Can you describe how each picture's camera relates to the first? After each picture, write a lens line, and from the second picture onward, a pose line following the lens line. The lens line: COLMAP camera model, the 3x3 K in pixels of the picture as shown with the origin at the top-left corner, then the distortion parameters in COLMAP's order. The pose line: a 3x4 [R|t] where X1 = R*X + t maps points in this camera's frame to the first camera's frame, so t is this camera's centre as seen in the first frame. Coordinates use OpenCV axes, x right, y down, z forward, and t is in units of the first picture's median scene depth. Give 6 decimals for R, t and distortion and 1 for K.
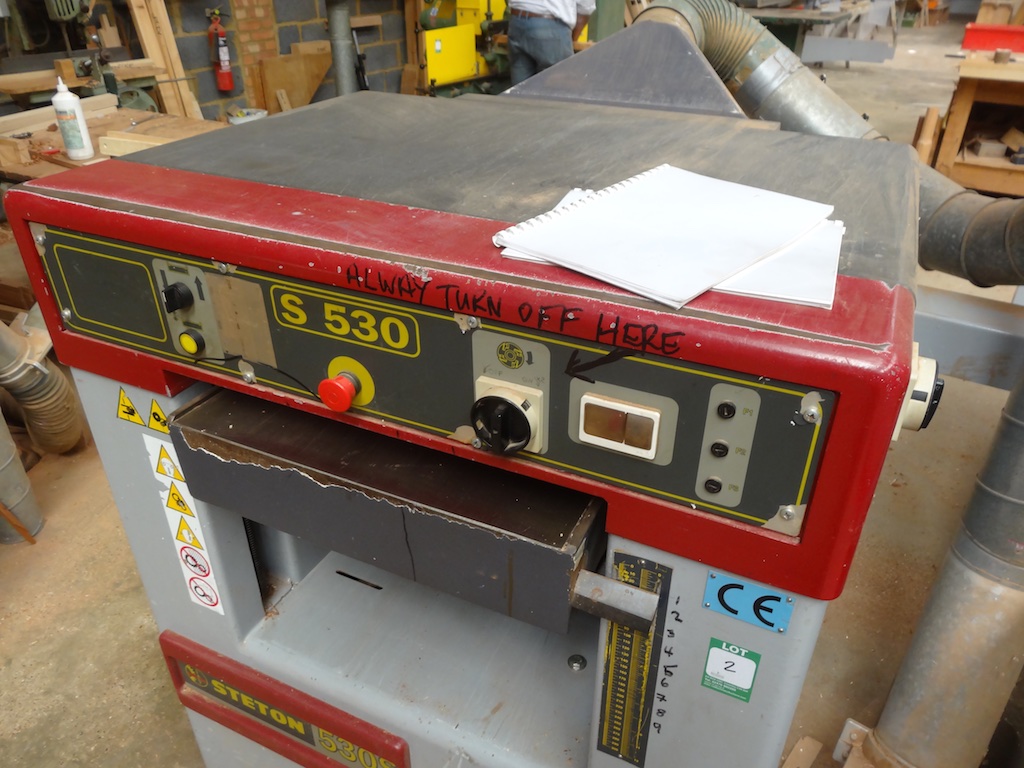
lens RADIAL K [[753.2, 0, 512.0], [0, 753.2, 384.0], [0, 0, 1]] dist [0.004964, -0.003964]
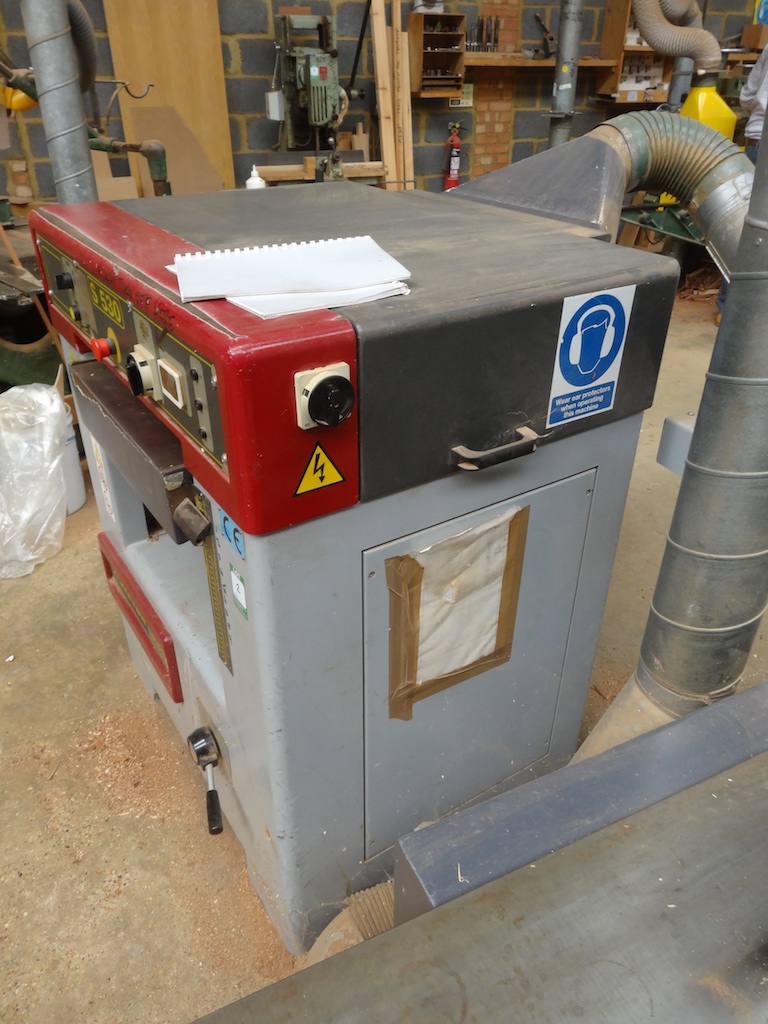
lens RADIAL K [[753.2, 0, 384.0], [0, 753.2, 512.0], [0, 0, 1]] dist [0.004964, -0.003964]
pose [[0.861123, 0.265771, -0.433396, 0.194280], [-0.263165, 0.962402, 0.067286, 0.014270], [0.434984, 0.056113, 0.898688, -0.024416]]
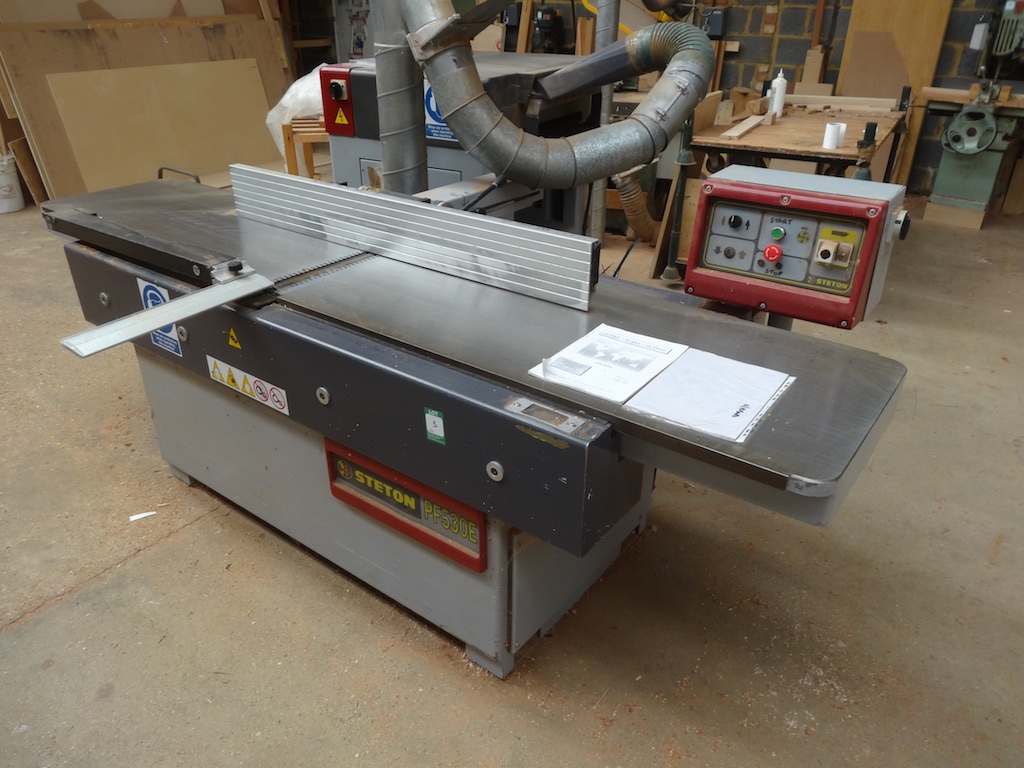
lens RADIAL K [[753.2, 0, 512.0], [0, 753.2, 384.0], [0, 0, 1]] dist [0.004964, -0.003964]
pose [[-0.049758, 0.464441, -0.884205, 0.808991], [-0.516017, 0.746034, 0.420904, -0.171114], [0.855132, 0.477208, 0.202539, 0.287161]]
